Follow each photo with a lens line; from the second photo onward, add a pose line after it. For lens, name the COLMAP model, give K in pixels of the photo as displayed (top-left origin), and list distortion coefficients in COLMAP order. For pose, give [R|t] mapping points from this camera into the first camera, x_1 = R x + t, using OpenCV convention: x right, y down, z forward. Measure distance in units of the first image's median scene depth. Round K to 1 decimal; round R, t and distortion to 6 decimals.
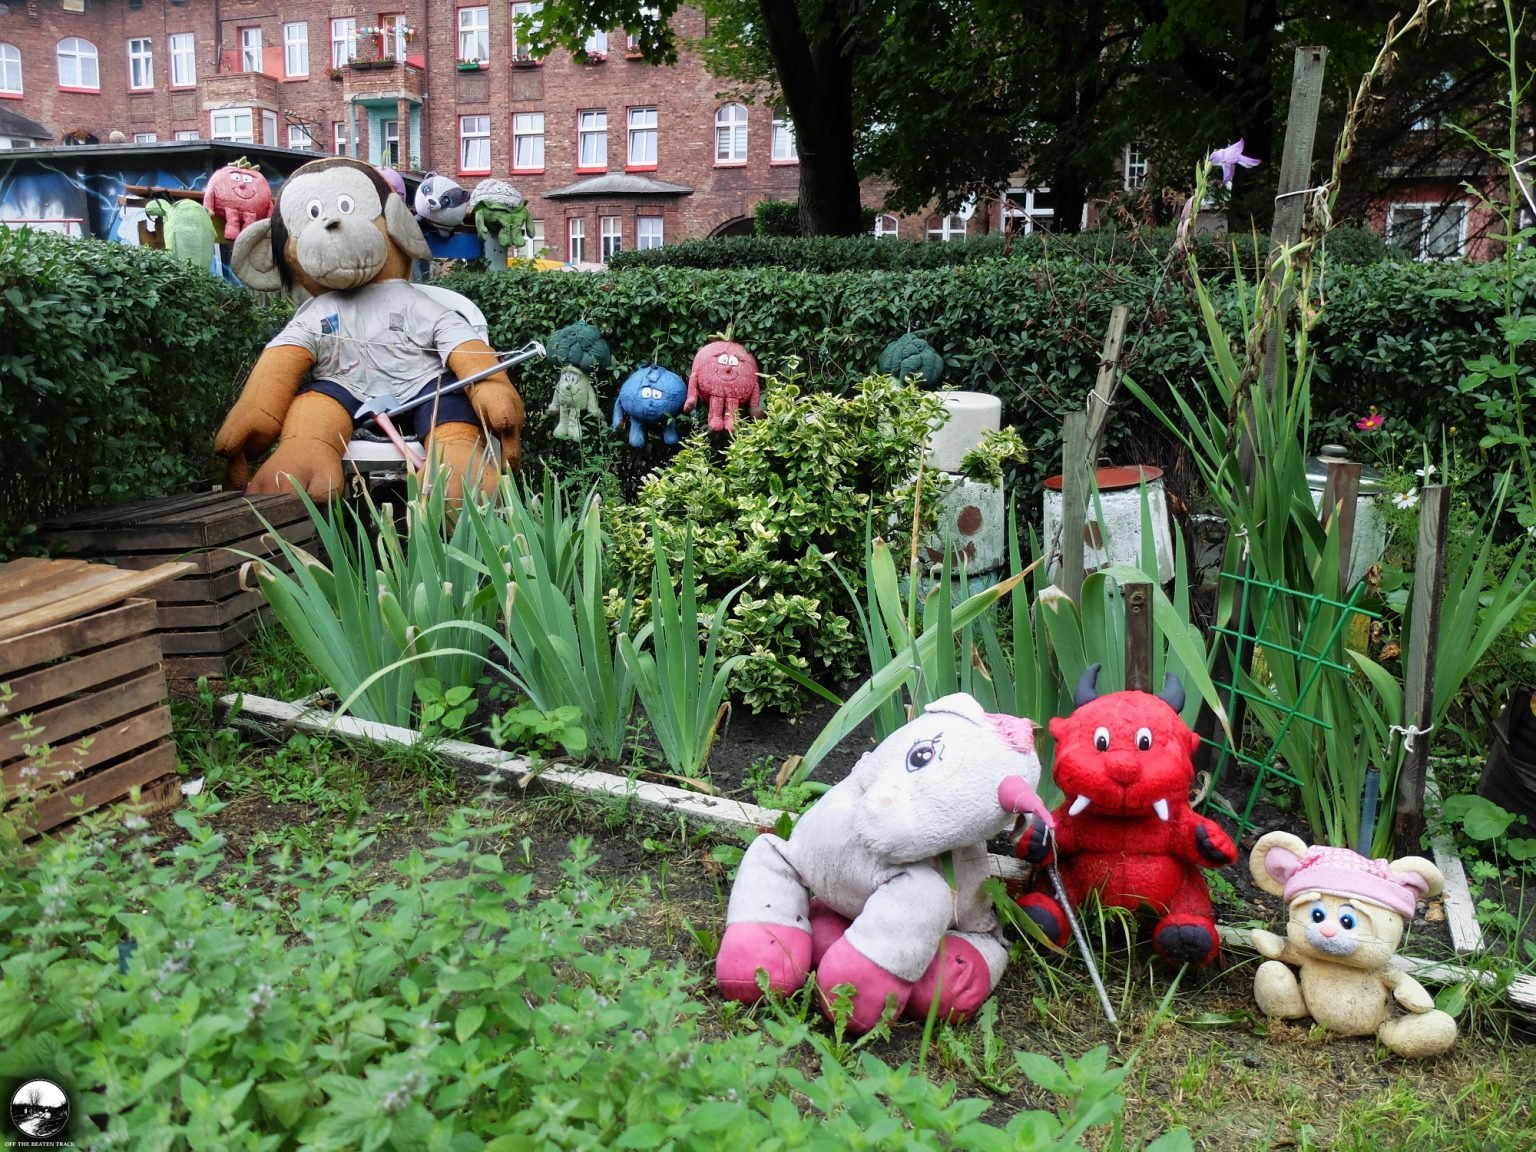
lens RADIAL K [[1197.0, 0, 773.0], [0, 1197.0, 567.5], [0, 0, 1]] dist [-0.043984, 0.015604]
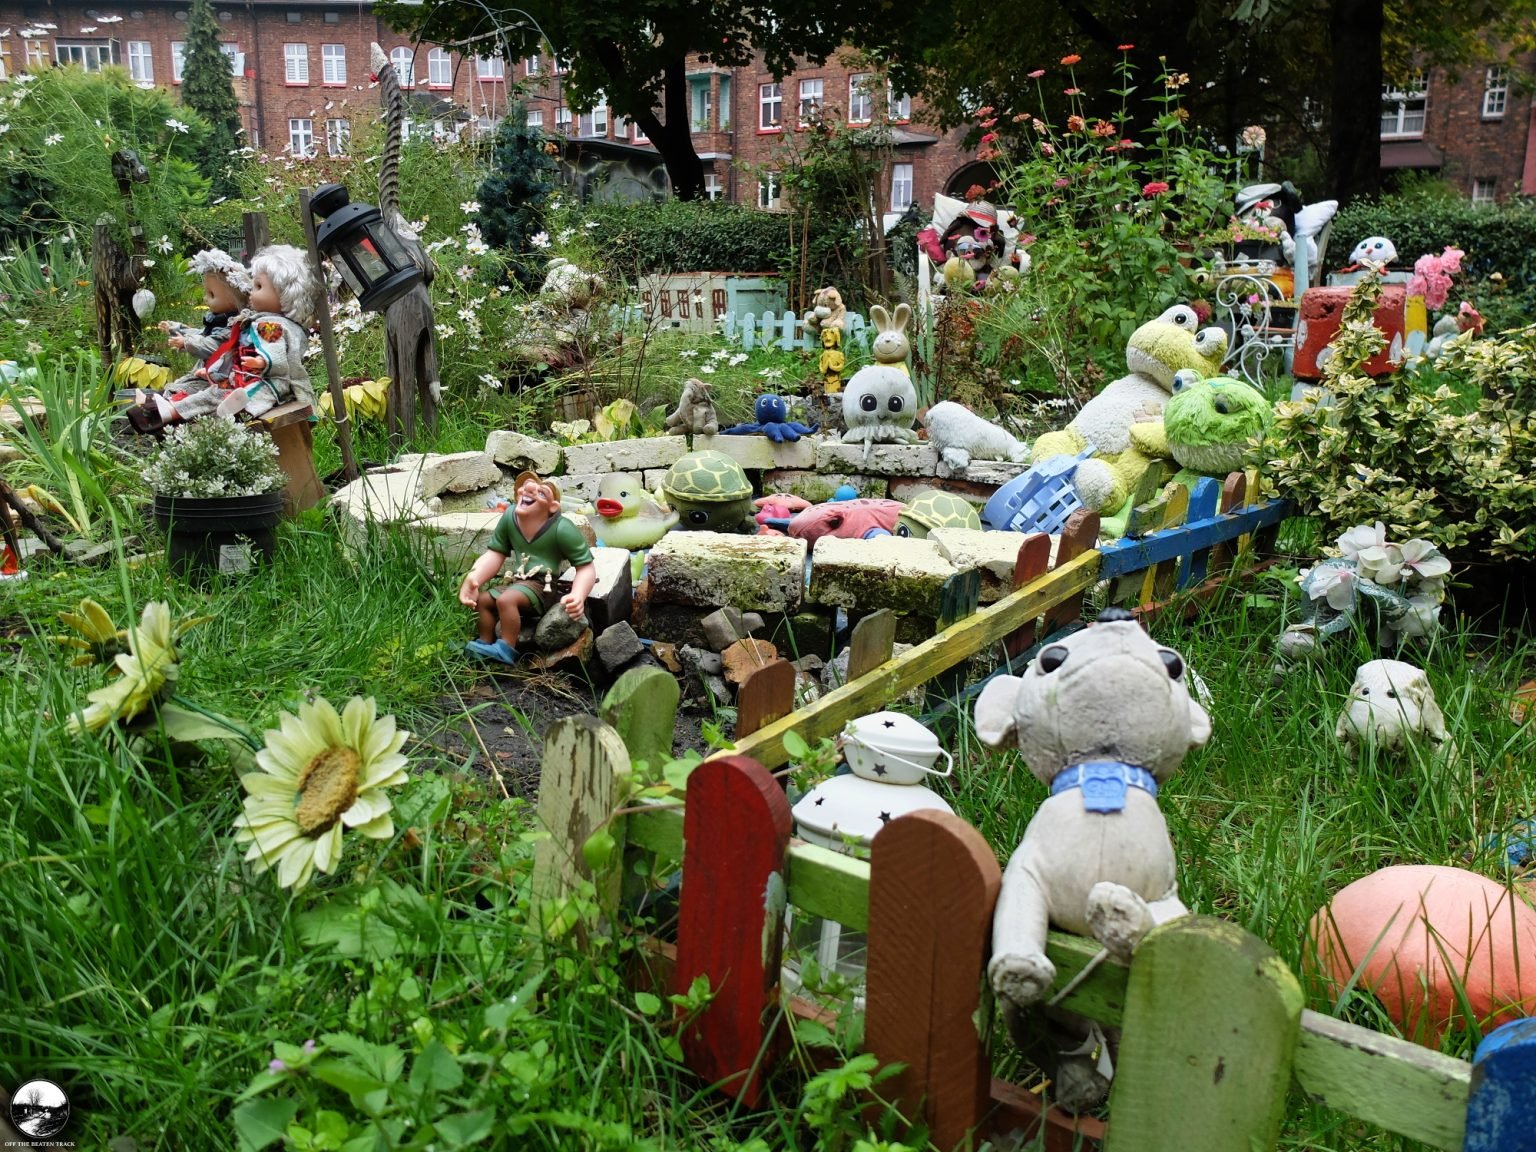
lens RADIAL K [[1197.0, 0, 779.8], [0, 1197.0, 568.1], [0, 0, 1]] dist [-0.043984, 0.015604]
pose [[0.945610, 0.062744, -0.319195, 0.181979], [-0.046320, 0.997195, 0.058798, 0.042076], [0.321989, -0.040815, 0.945863, -0.171210]]
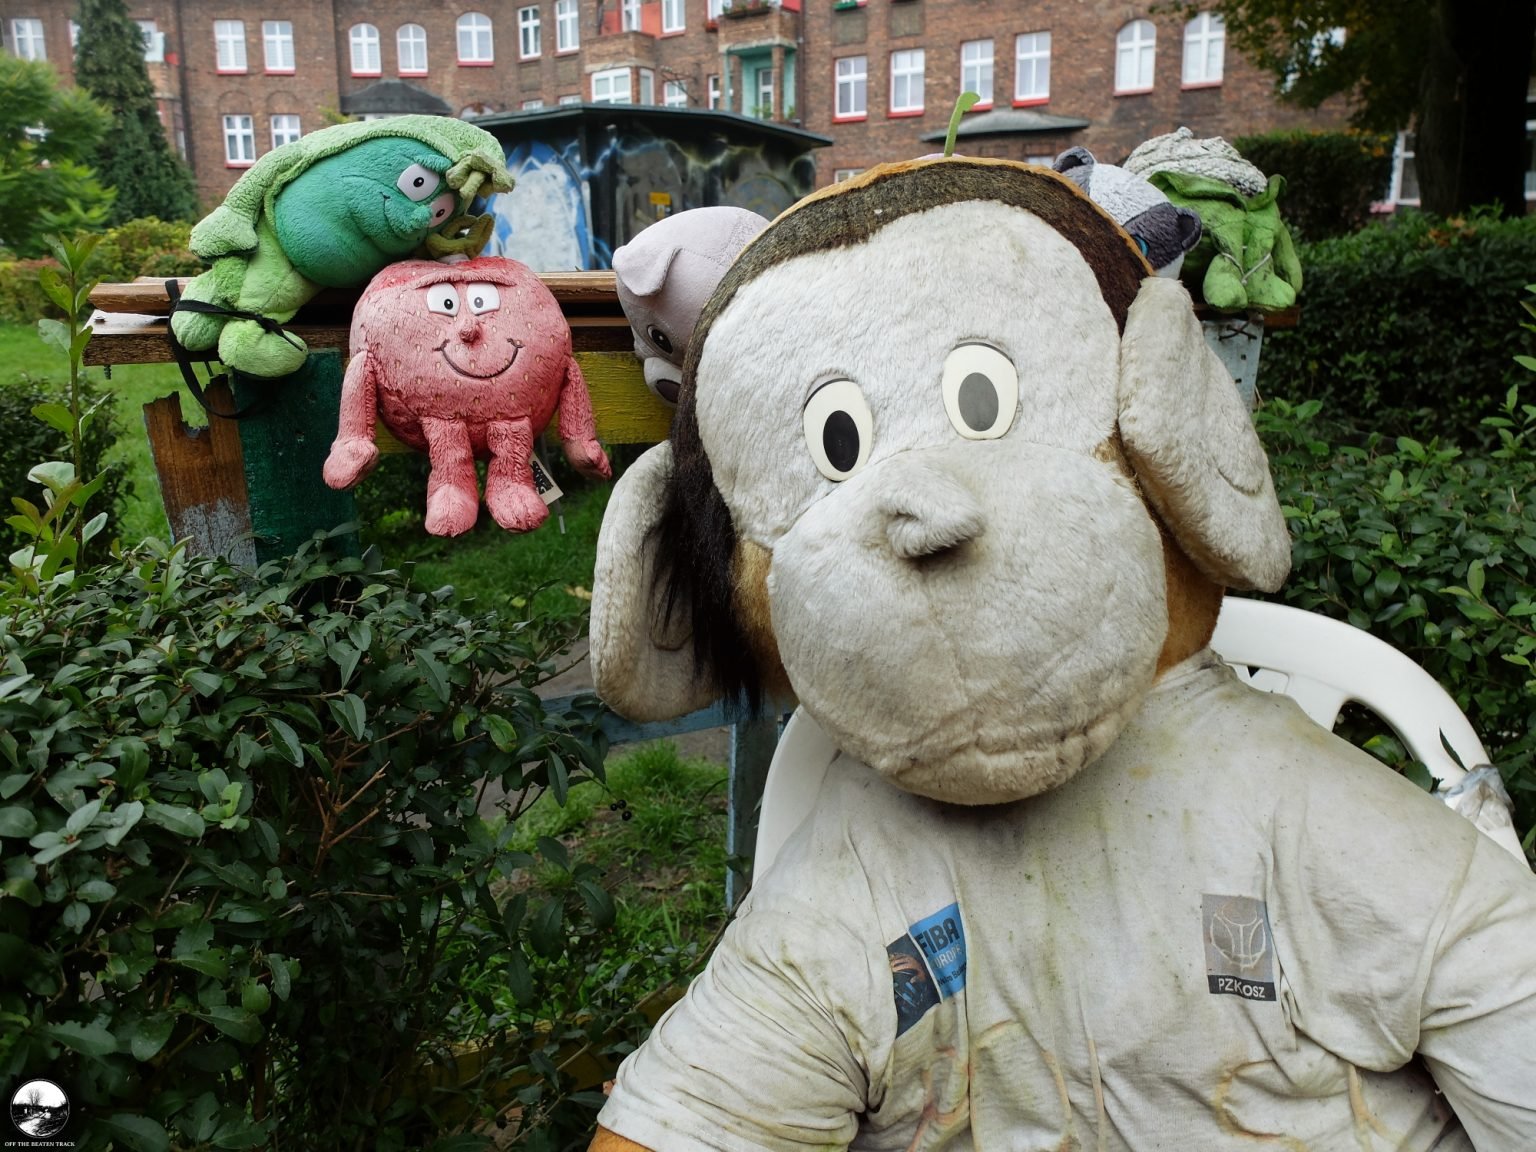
lens RADIAL K [[1197.0, 0, 777.2], [0, 1197.0, 569.3], [0, 0, 1]] dist [-0.043984, 0.015604]
pose [[0.958562, 0.034078, -0.282840, -0.027100], [-0.019993, 0.998419, 0.052536, -0.023331], [0.284183, -0.044704, 0.957727, 0.062162]]
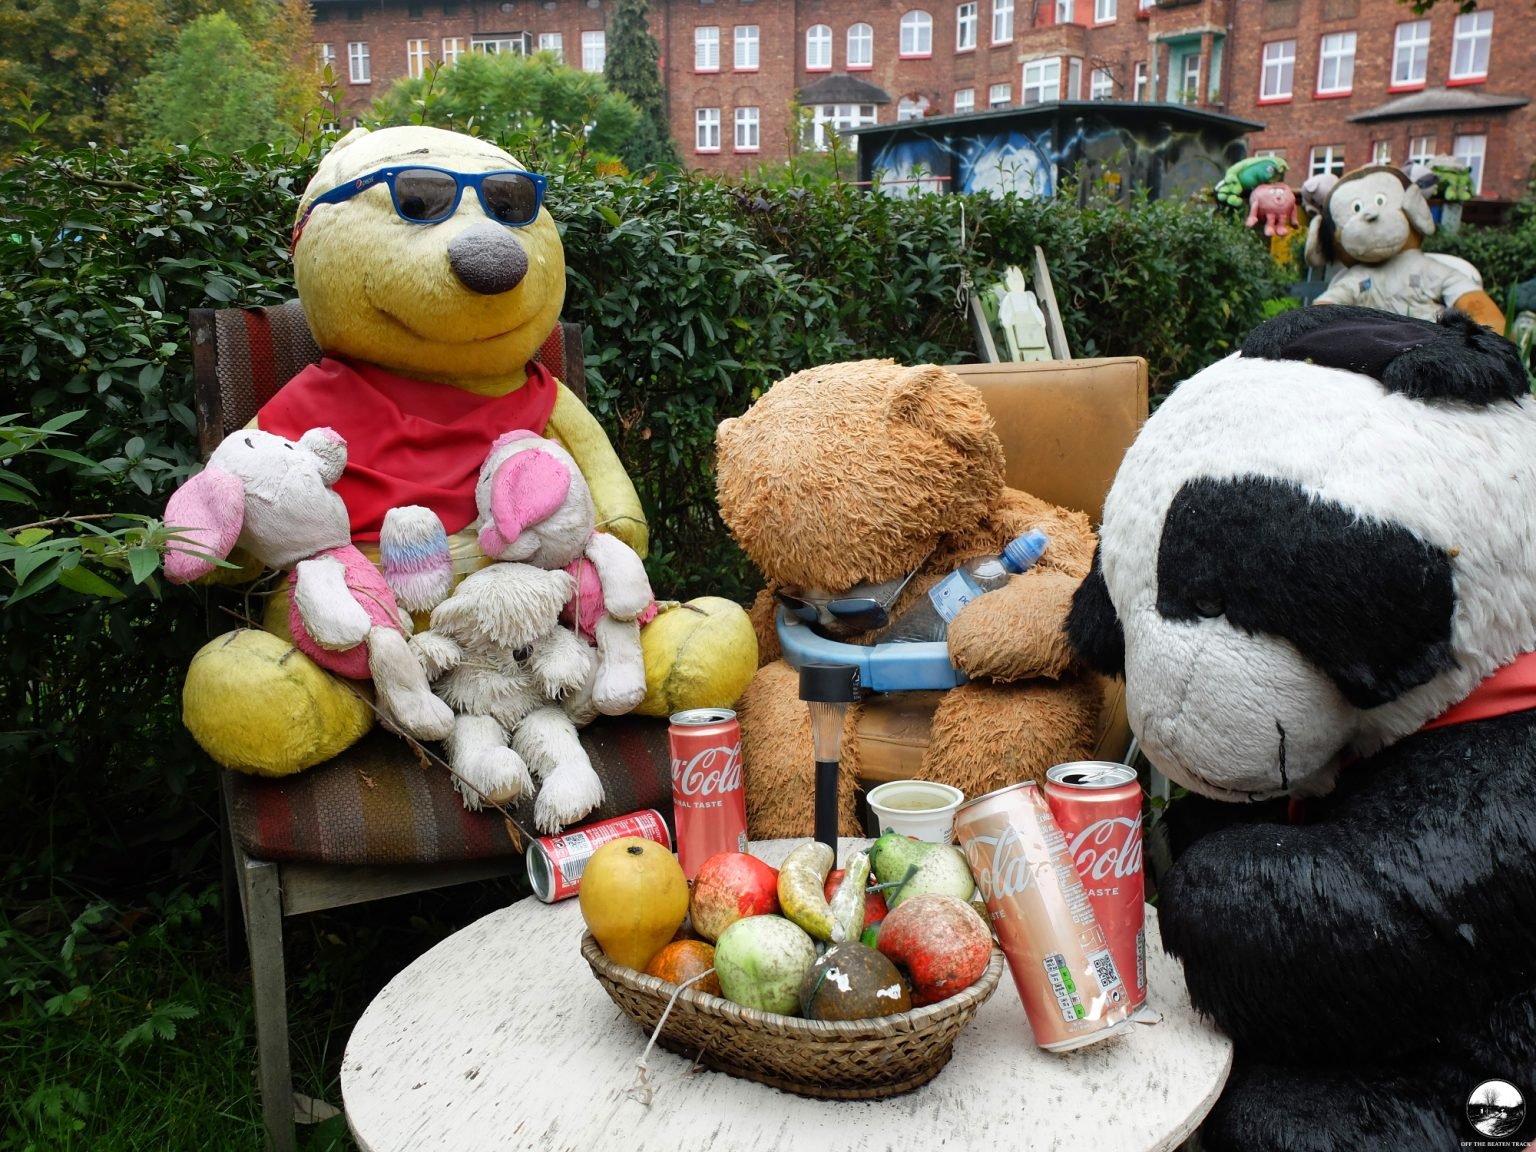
lens RADIAL K [[1197.0, 0, 778.6], [0, 1197.0, 565.4], [0, 0, 1]] dist [-0.043984, 0.015604]
pose [[0.827807, 0.111489, -0.549823, -0.009910], [-0.081292, 0.993549, 0.079072, 0.007051], [0.555091, -0.020760, 0.831530, -0.053554]]
